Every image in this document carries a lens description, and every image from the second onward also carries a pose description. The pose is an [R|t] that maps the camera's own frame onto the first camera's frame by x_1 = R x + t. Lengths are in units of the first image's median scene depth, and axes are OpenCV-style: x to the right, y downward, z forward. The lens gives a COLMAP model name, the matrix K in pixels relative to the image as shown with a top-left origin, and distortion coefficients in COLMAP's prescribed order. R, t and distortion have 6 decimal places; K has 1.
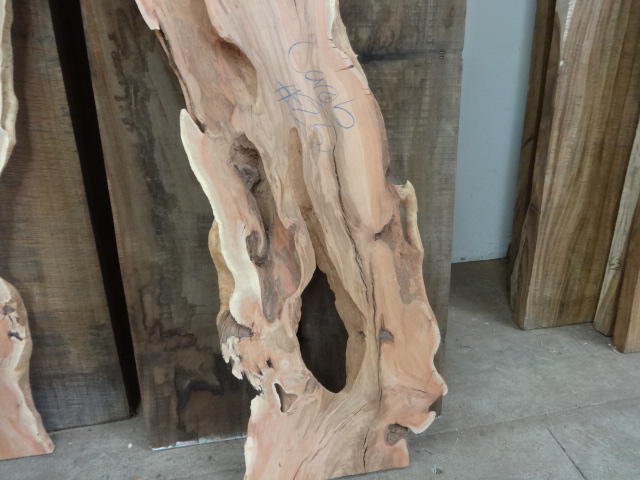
lens RADIAL K [[468.0, 0, 323.2], [0, 468.0, 235.8], [0, 0, 1]] dist [-0.009128, -0.003950]
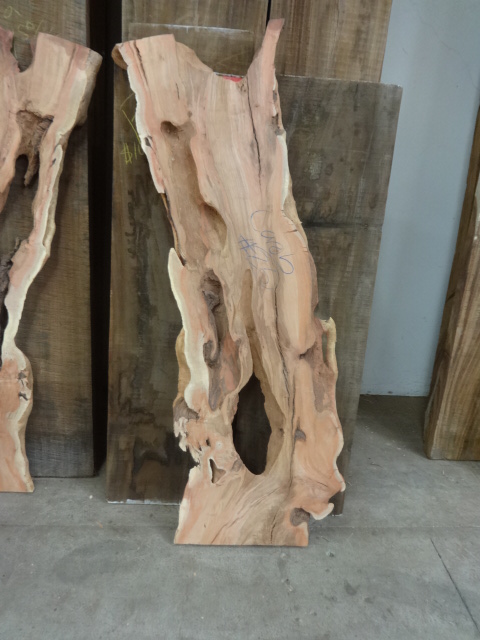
lens RADIAL K [[468.0, 0, 242.9], [0, 468.0, 321.3], [0, 0, 1]] dist [-0.009128, -0.003950]
pose [[0.988728, 0.122969, -0.085416, 0.048242], [-0.129602, 0.988571, -0.077007, 0.023674], [0.074970, 0.087210, 0.993365, -0.298141]]
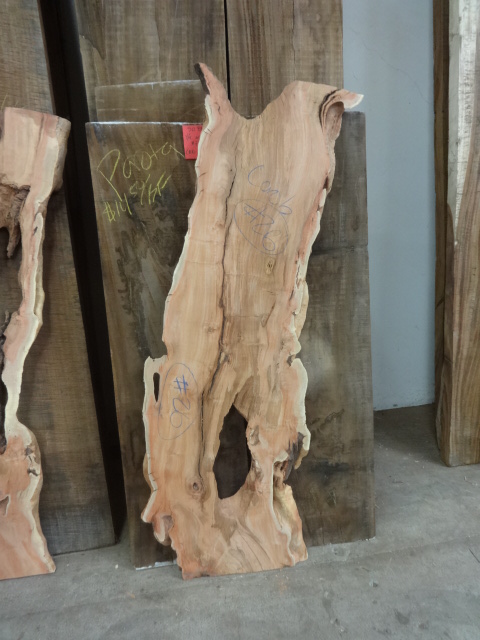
lens RADIAL K [[468.0, 0, 242.9], [0, 468.0, 321.3], [0, 0, 1]] dist [-0.009128, -0.003950]
pose [[0.998287, -0.033731, -0.047806, -0.008993], [0.026454, 0.989016, -0.145422, 0.005749], [0.052186, 0.143909, 0.988214, -0.295197]]
